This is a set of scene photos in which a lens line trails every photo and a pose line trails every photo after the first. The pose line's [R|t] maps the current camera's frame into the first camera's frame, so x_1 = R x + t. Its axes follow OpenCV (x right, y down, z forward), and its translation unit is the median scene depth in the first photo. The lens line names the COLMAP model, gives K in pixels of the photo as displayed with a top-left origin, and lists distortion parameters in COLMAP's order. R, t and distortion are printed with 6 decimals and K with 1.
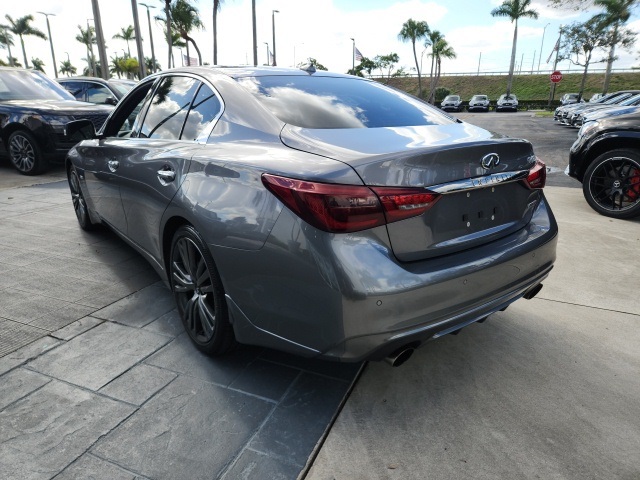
lens RADIAL K [[425.2, 0, 316.3], [0, 425.2, 237.3], [0, 0, 1]] dist [0.073182, -0.067137]
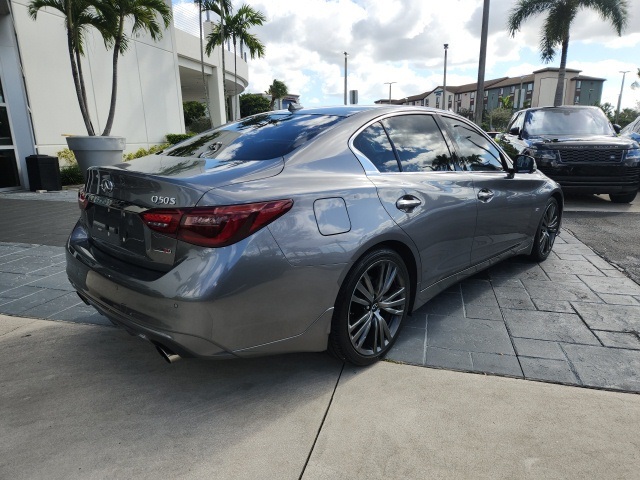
lens RADIAL K [[421.8, 0, 327.9], [0, 421.8, 244.5], [0, 0, 1]] dist [0.078318, -0.066908]
pose [[0.162506, 0.234721, -0.958383, 0.603380], [-0.288330, 0.940196, 0.181376, -0.149092], [0.943640, 0.246856, 0.220465, 0.484955]]
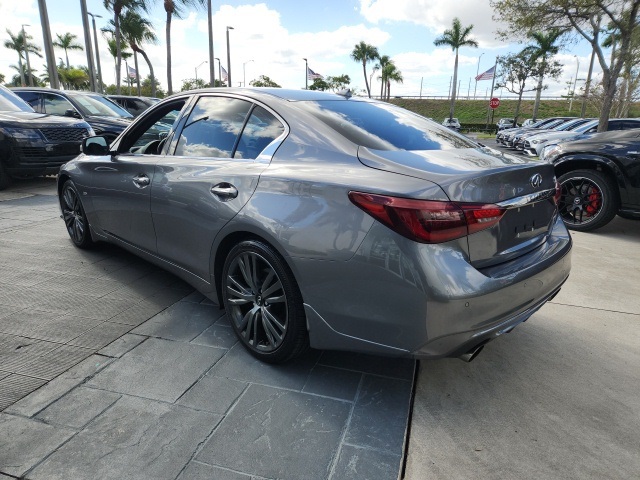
lens RADIAL K [[421.8, 0, 327.9], [0, 421.8, 244.5], [0, 0, 1]] dist [0.078318, -0.066908]
pose [[0.990494, -0.013830, 0.136861, -0.111784], [0.016692, 0.999665, -0.019786, 0.002966], [-0.136541, 0.021882, 0.990393, -0.023082]]
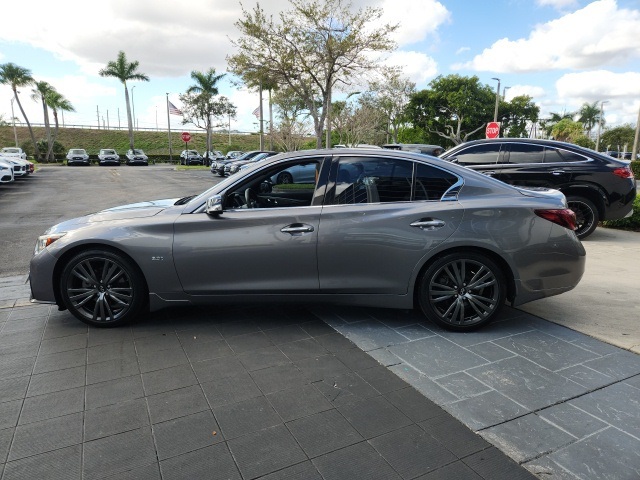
lens RADIAL K [[428.5, 0, 322.4], [0, 428.5, 241.0], [0, 0, 1]] dist [0.002387, 0.000181]
pose [[0.652743, -0.144303, 0.743709, -0.768795], [0.222576, 0.974896, -0.006191, -0.071076], [-0.724145, 0.169573, 0.668475, 0.136661]]
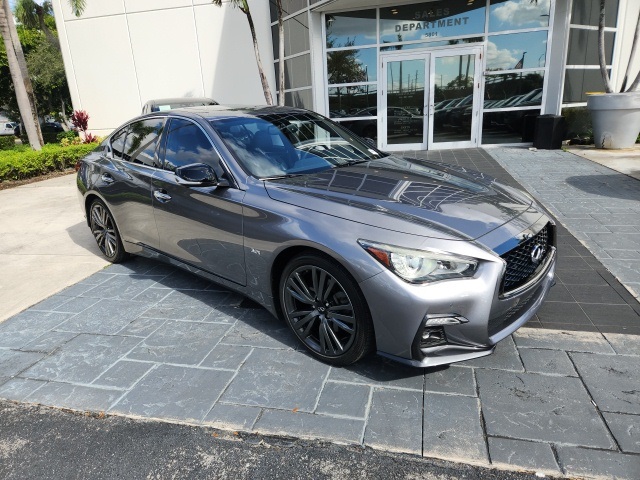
lens RADIAL K [[421.8, 0, 327.9], [0, 421.8, 244.5], [0, 0, 1]] dist [0.078318, -0.066908]
pose [[-0.982918, 0.103125, -0.152440, -0.143516], [-0.003085, 0.818926, 0.573890, -0.495913], [0.184020, 0.564557, -0.804619, 1.470477]]
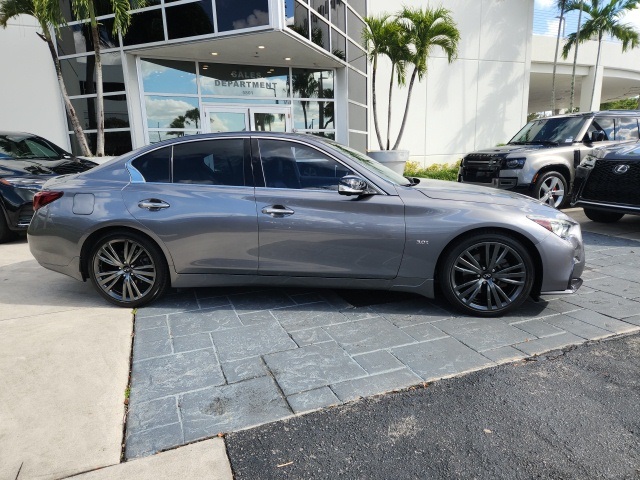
lens RADIAL K [[421.8, 0, 327.9], [0, 421.8, 244.5], [0, 0, 1]] dist [0.078318, -0.066908]
pose [[-0.692408, 0.163326, -0.702777, 0.433955], [-0.196787, 0.894362, 0.401735, -0.409583], [0.694151, 0.416462, -0.587124, 1.309084]]
